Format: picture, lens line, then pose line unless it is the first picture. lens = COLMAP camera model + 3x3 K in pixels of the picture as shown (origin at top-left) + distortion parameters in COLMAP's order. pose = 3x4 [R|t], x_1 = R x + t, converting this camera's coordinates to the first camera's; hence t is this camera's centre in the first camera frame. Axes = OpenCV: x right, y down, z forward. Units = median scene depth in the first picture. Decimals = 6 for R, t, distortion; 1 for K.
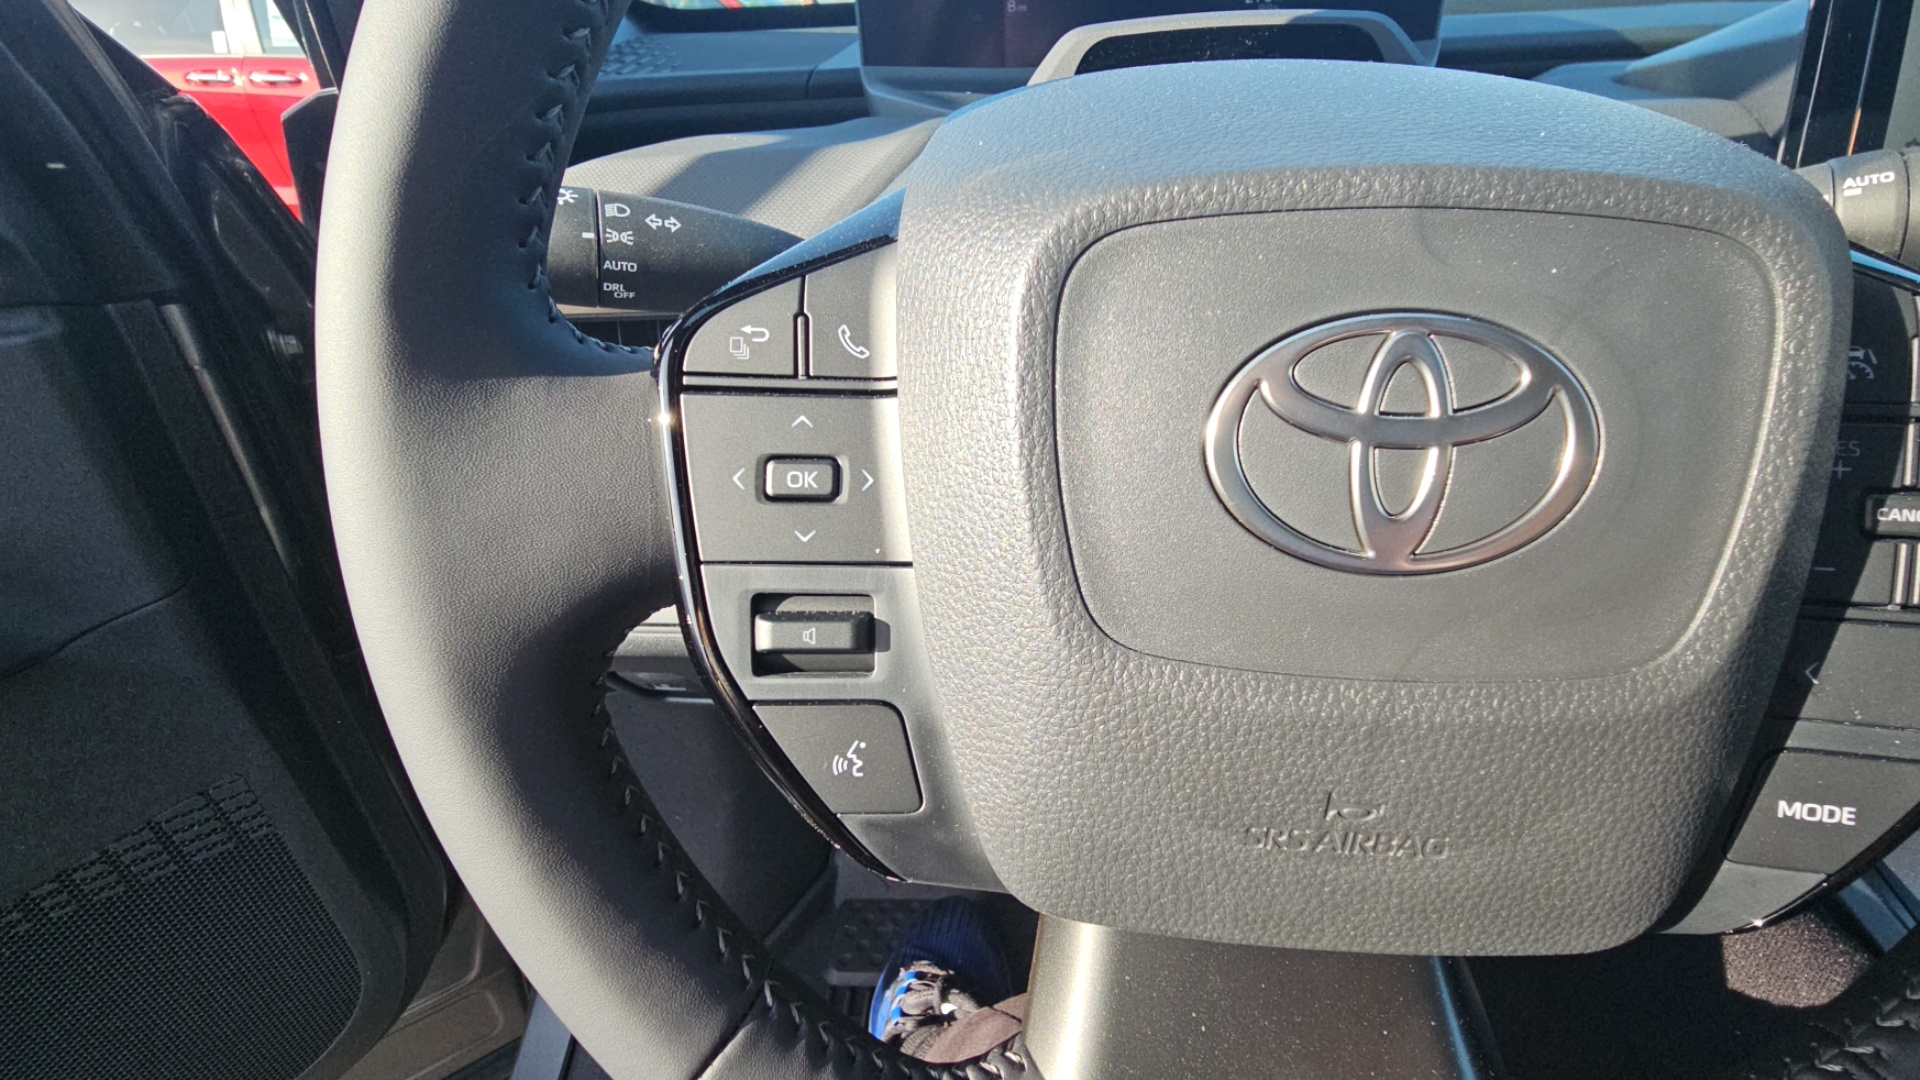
lens RADIAL K [[861.1, 0, 989.0], [0, 861.1, 532.4], [0, 0, 1]] dist [0.009596, -0.007643]
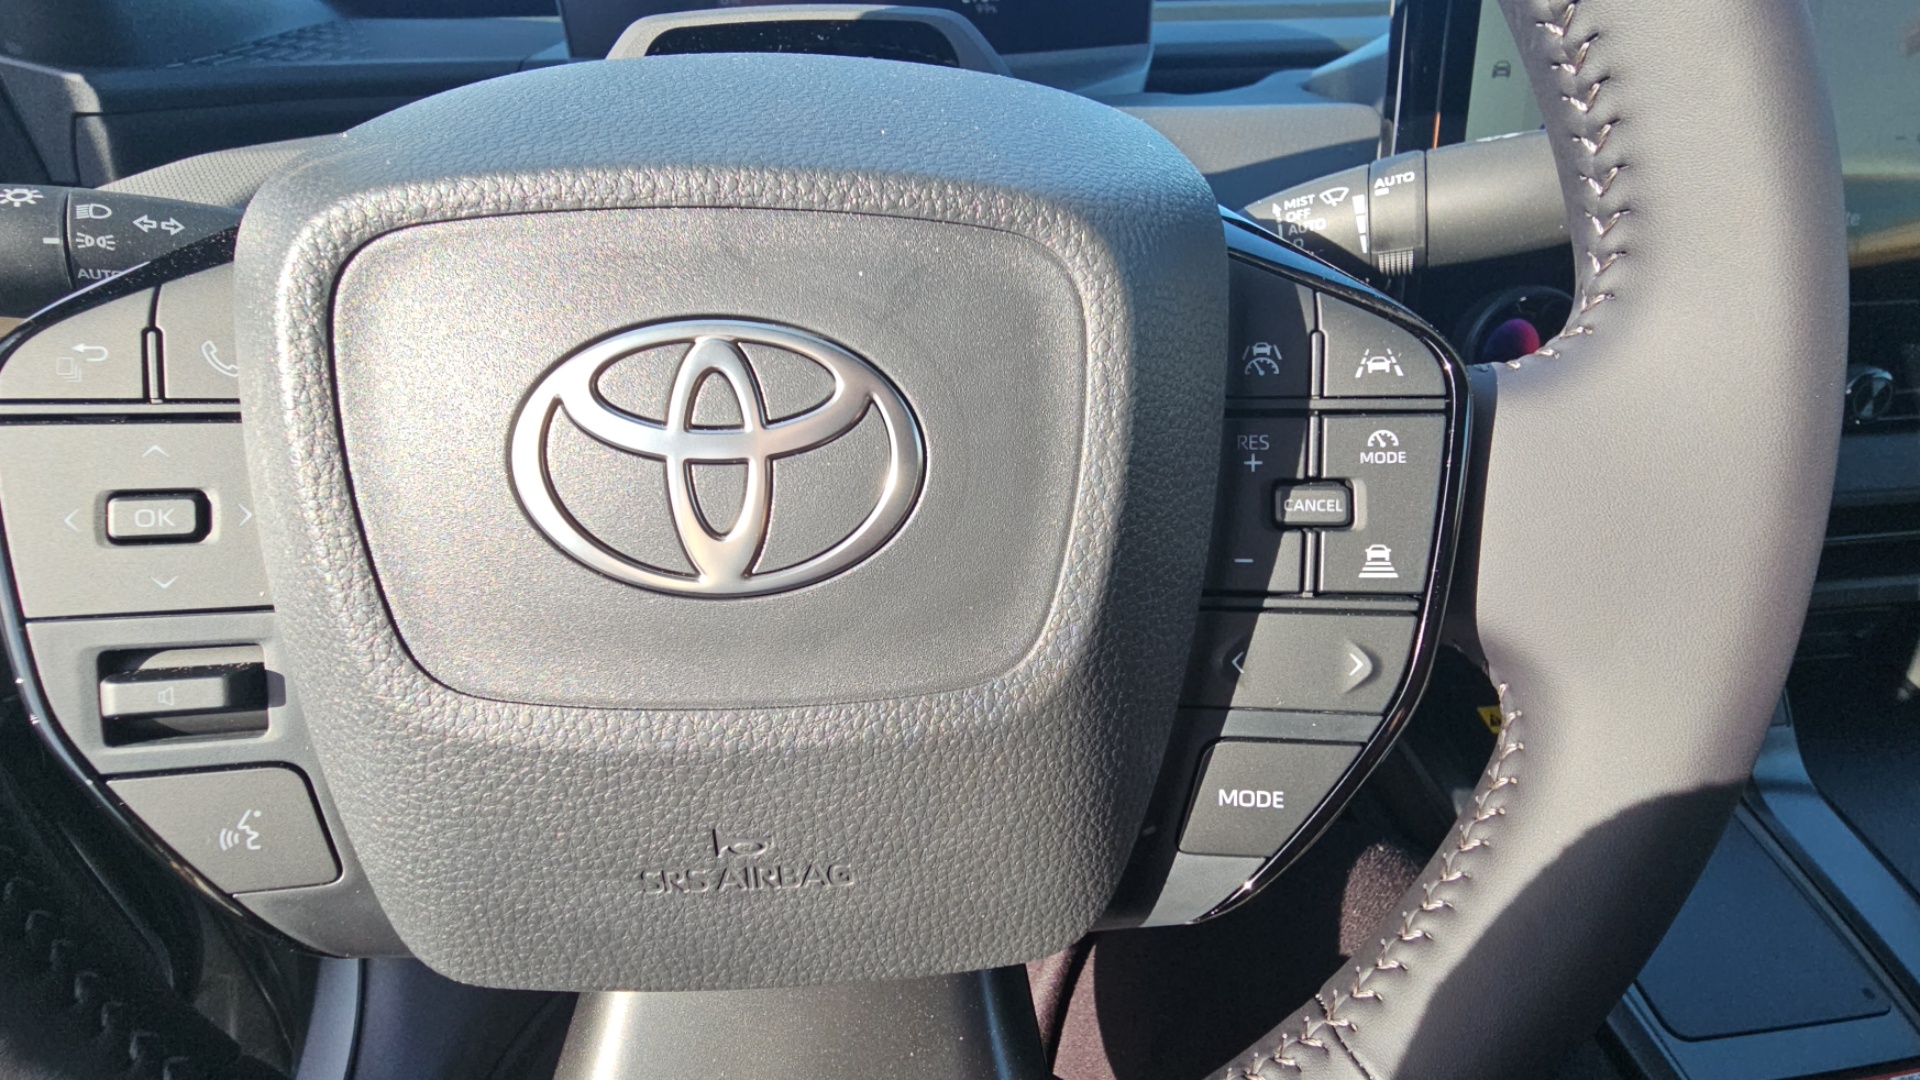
lens RADIAL K [[861.1, 0, 997.3], [0, 861.1, 531.4], [0, 0, 1]] dist [0.009596, -0.007643]
pose [[0.990567, -0.048393, 0.128196, 0.514768], [0.048505, 0.998820, 0.002248, -0.008175], [-0.128154, 0.003992, 0.991746, 0.022354]]
